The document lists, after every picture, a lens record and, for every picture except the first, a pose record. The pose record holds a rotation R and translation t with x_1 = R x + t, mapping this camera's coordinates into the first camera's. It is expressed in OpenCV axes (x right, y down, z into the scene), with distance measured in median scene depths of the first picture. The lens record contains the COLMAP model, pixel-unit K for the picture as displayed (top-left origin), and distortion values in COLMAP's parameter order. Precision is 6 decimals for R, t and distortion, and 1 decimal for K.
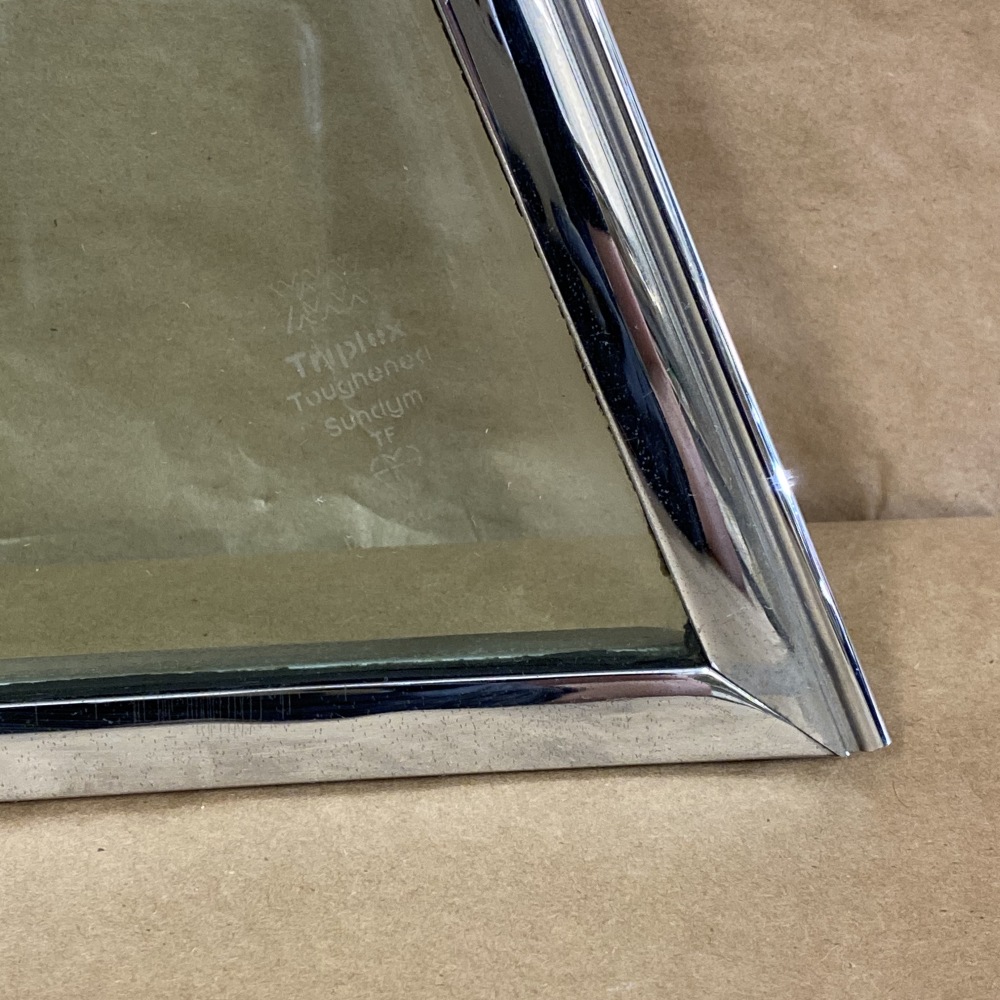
lens RADIAL K [[2055.0, 0, 500.0], [0, 2055.0, 500.0], [0, 0, 1]] dist [-0.002352, -0.030905]
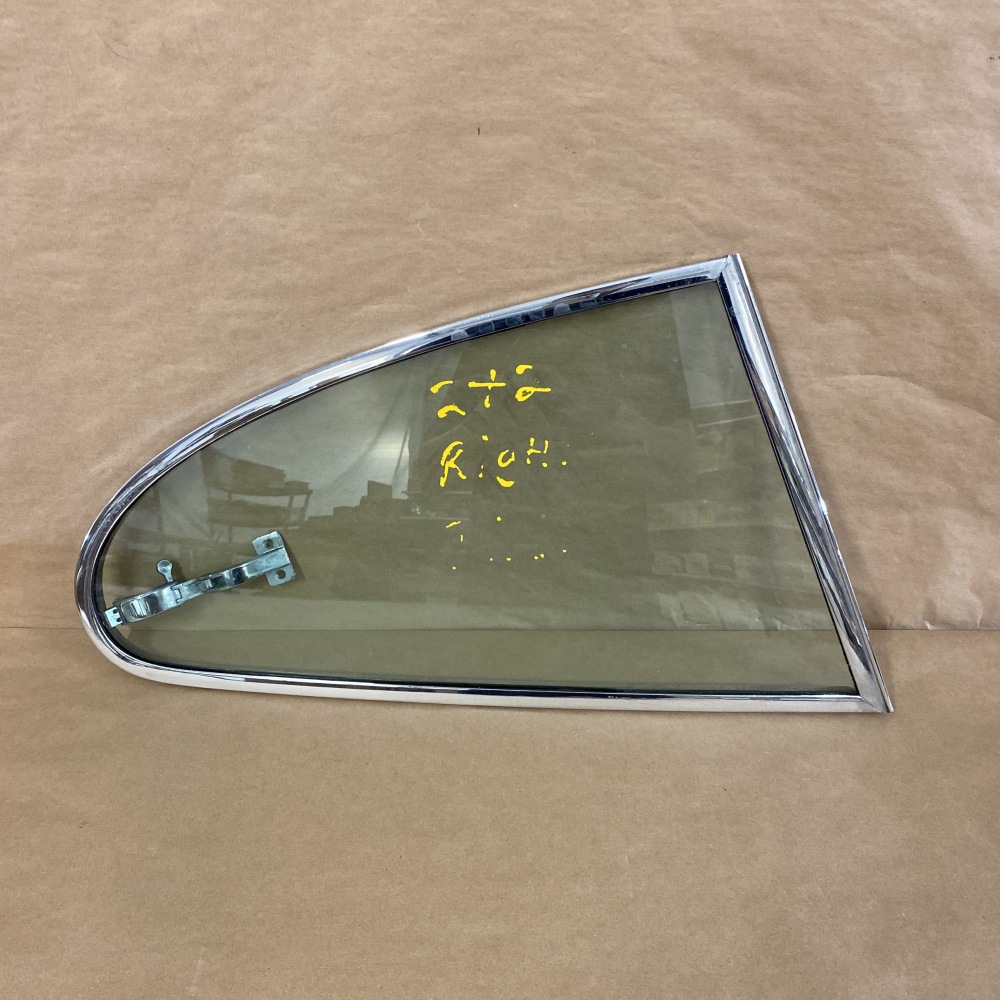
lens RADIAL K [[1025.7, 0, 500.0], [0, 1025.7, 500.0], [0, 0, 1]] dist [0.048355, -0.150136]
pose [[0.990673, 0.040044, -0.130245, -0.420123], [-0.028539, 0.995620, 0.089030, -0.484976], [0.133240, -0.084483, 0.987477, -1.479937]]
